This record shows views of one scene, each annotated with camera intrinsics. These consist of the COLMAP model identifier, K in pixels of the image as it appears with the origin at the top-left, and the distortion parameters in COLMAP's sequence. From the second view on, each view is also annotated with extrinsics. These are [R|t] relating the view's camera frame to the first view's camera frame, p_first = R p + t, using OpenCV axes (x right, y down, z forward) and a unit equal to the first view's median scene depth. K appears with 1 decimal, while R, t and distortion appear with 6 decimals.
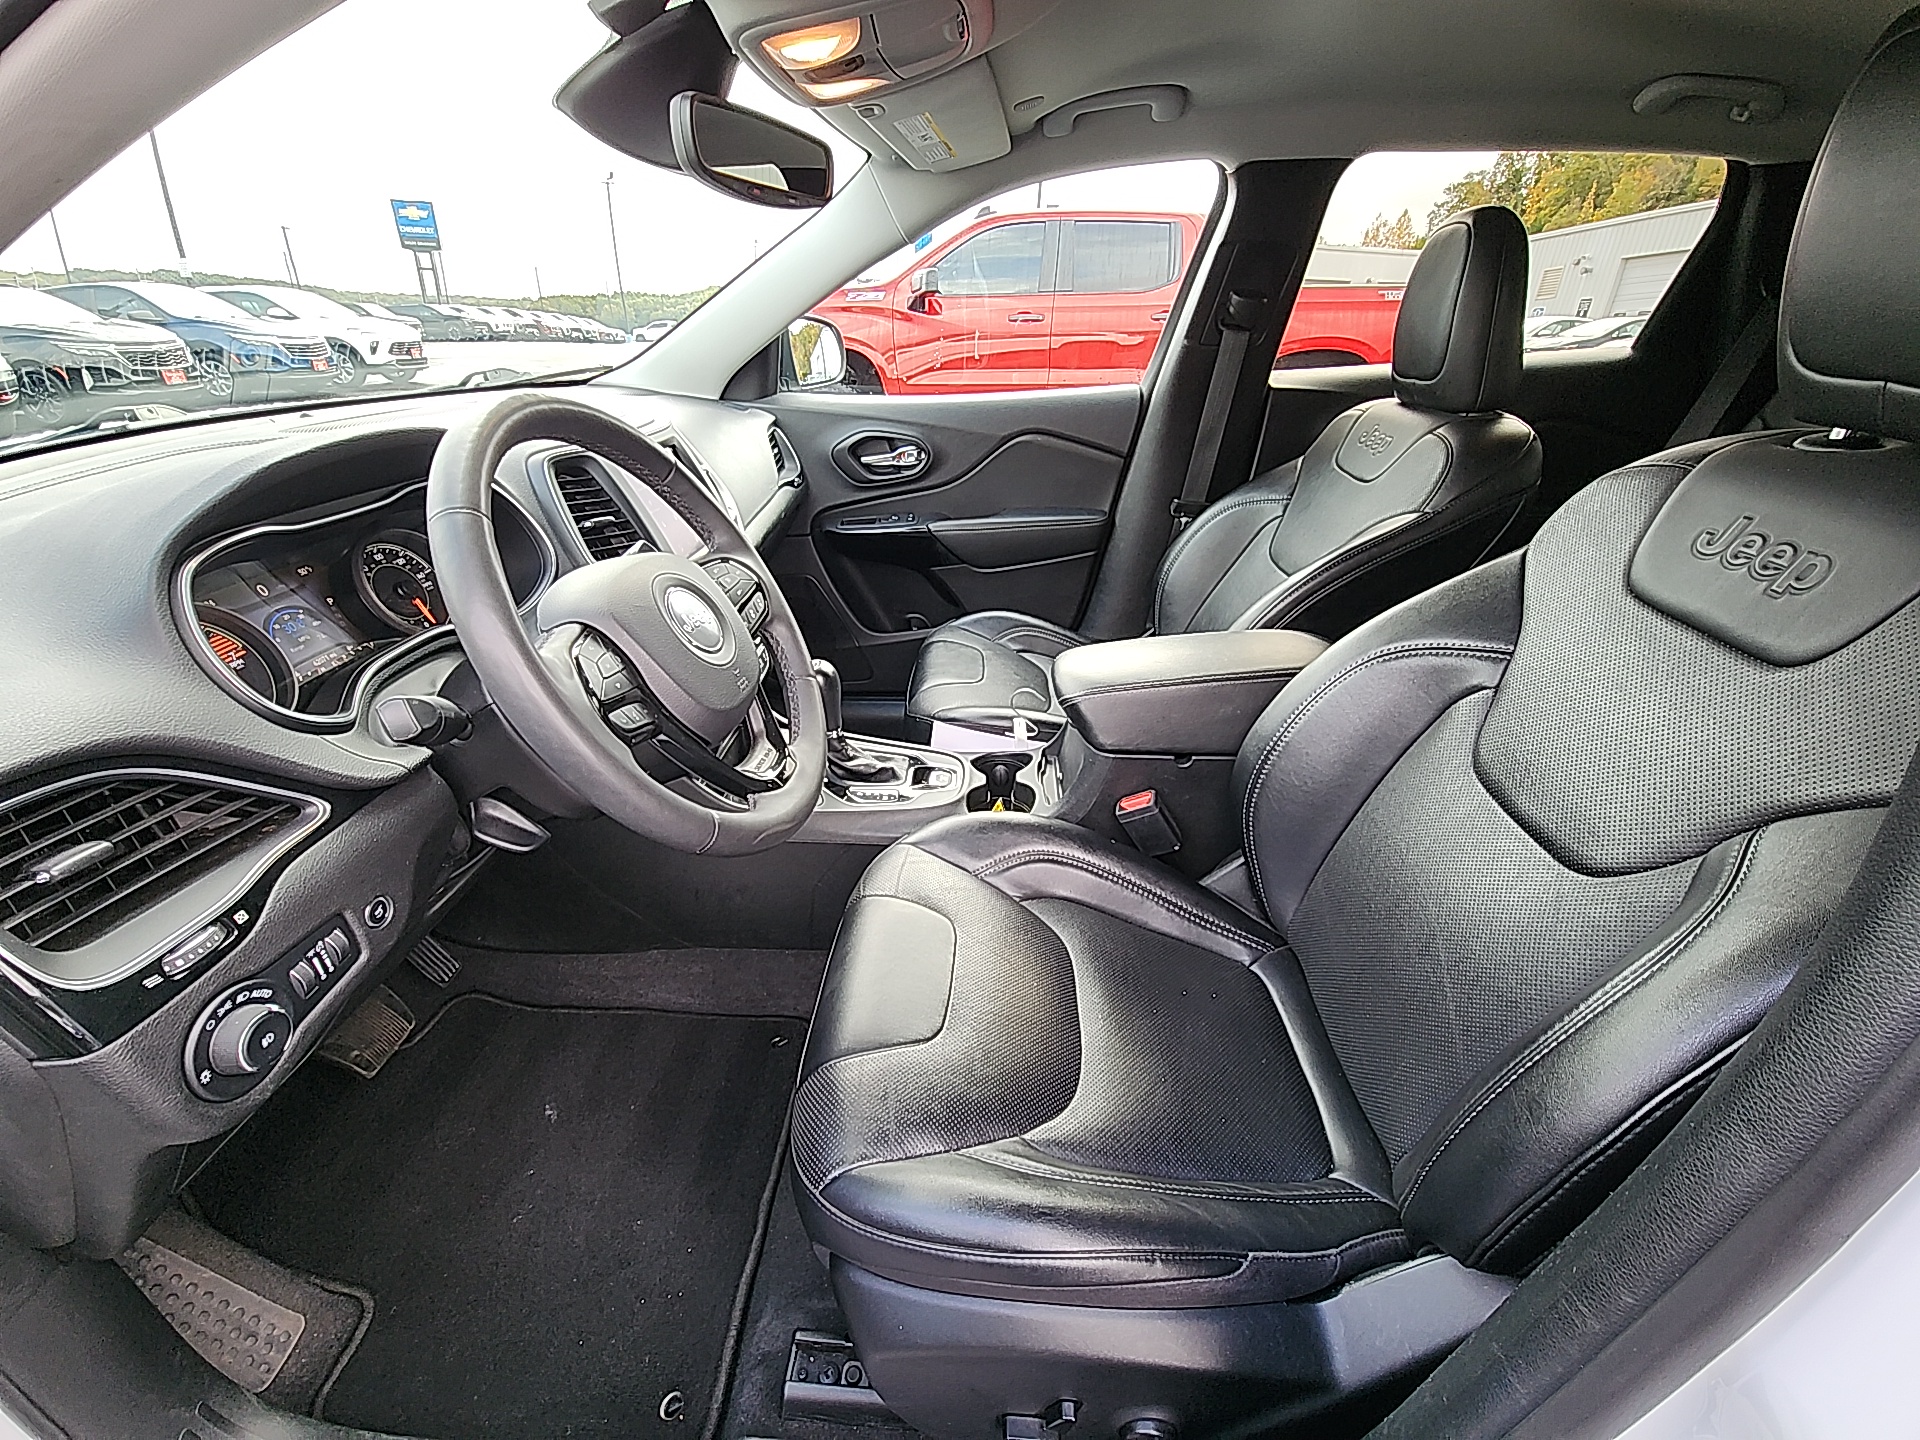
lens RADIAL K [[786.4, 0, 951.6], [0, 786.4, 714.3], [0, 0, 1]] dist [0.000255, -0.001130]
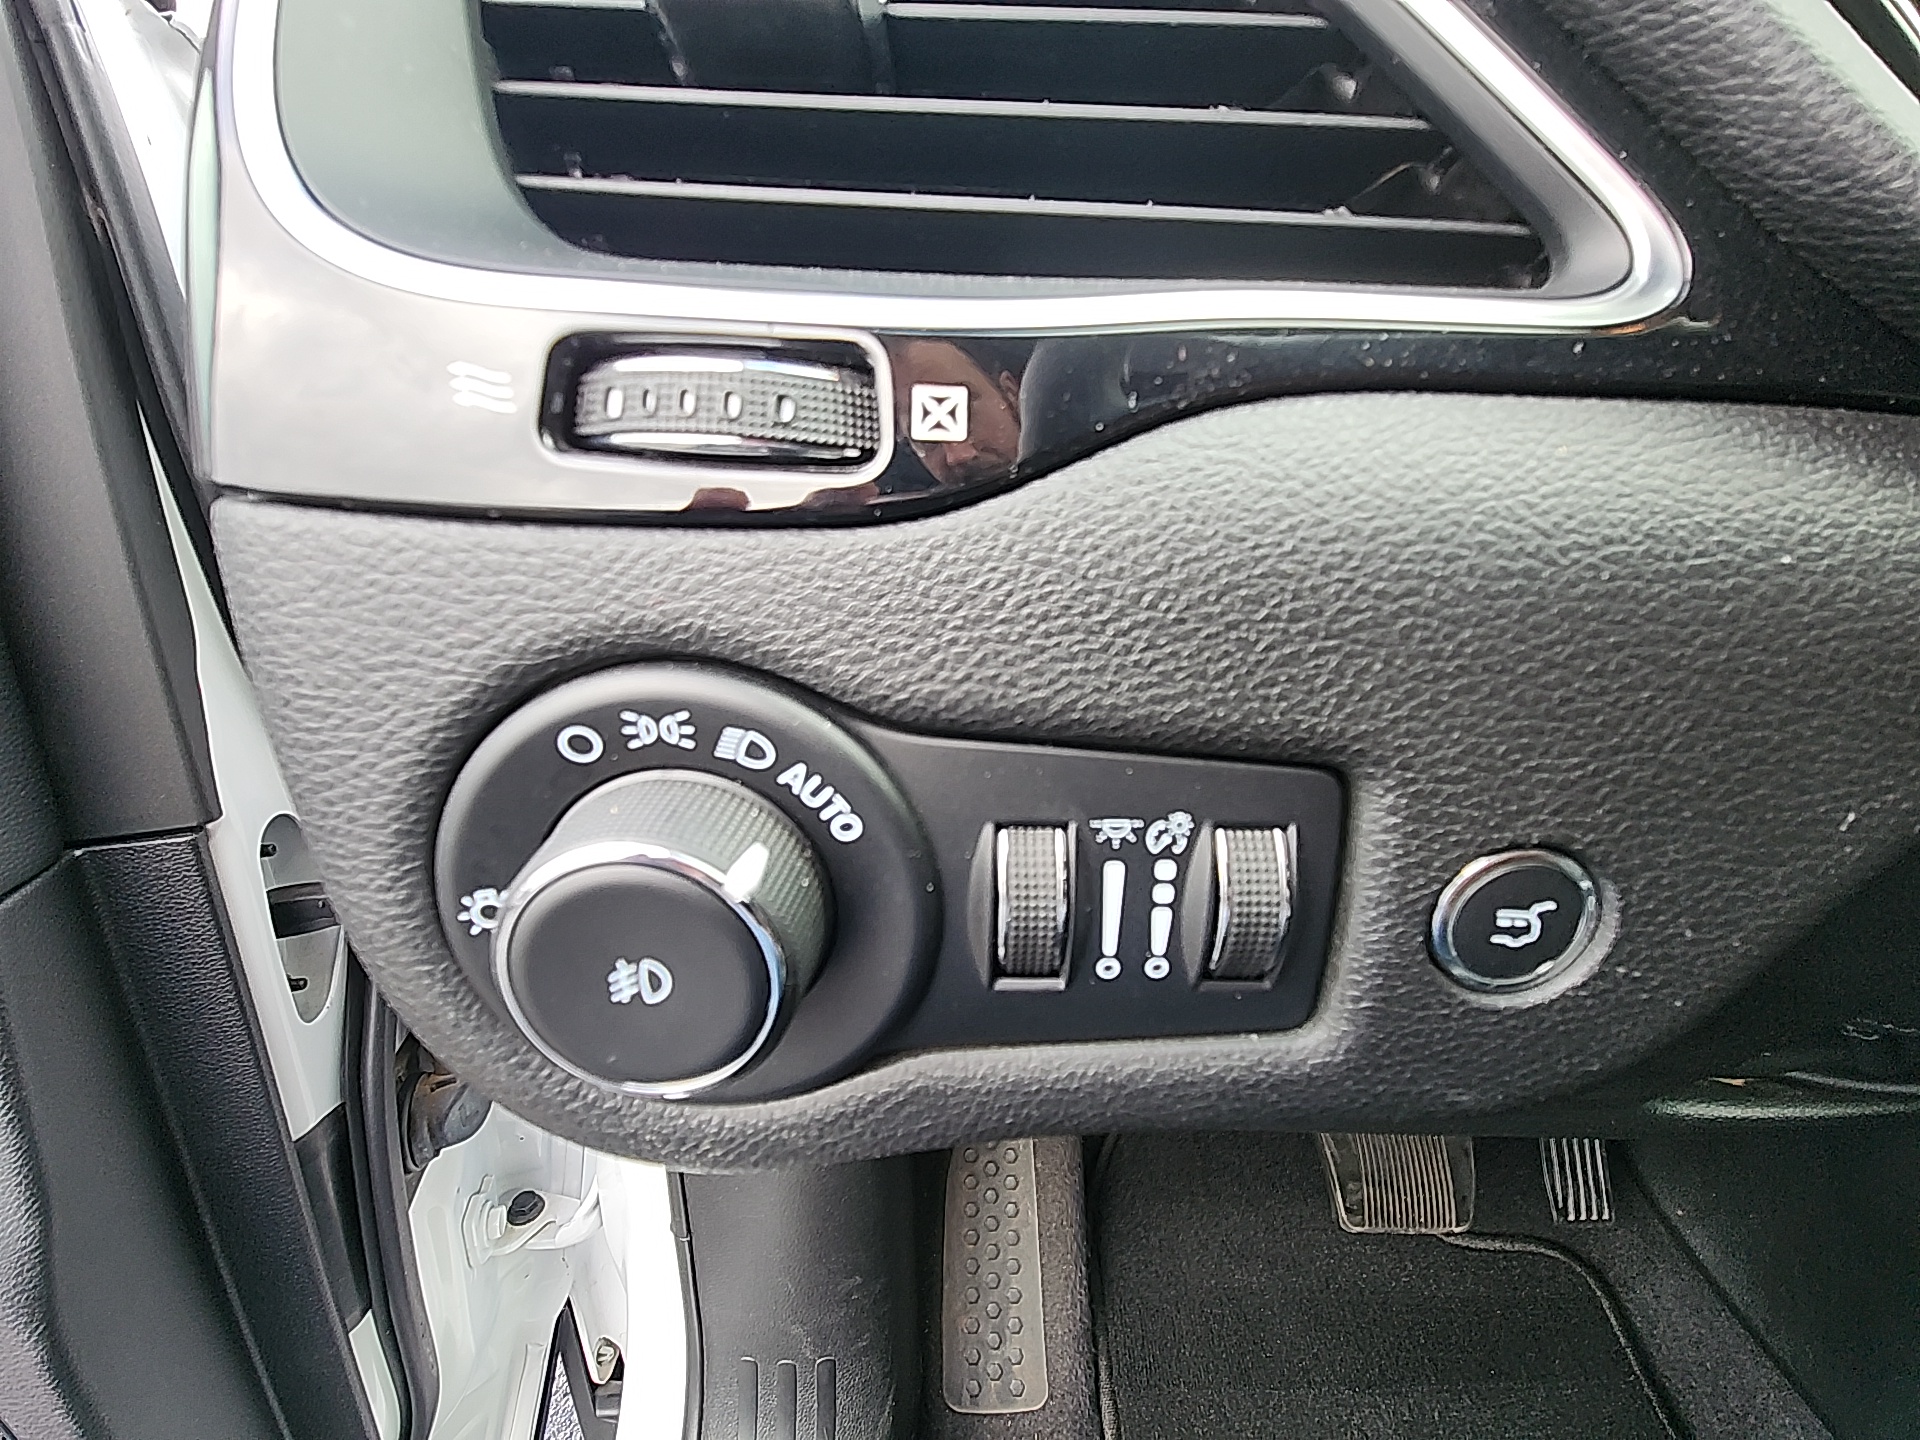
lens RADIAL K [[786.4, 0, 951.6], [0, 786.4, 714.3], [0, 0, 1]] dist [0.000255, -0.001130]
pose [[0.053320, 0.319784, -0.945989, -0.615045], [-0.461044, 0.848205, 0.260742, 0.237608], [0.885774, 0.422240, 0.192660, 0.881090]]
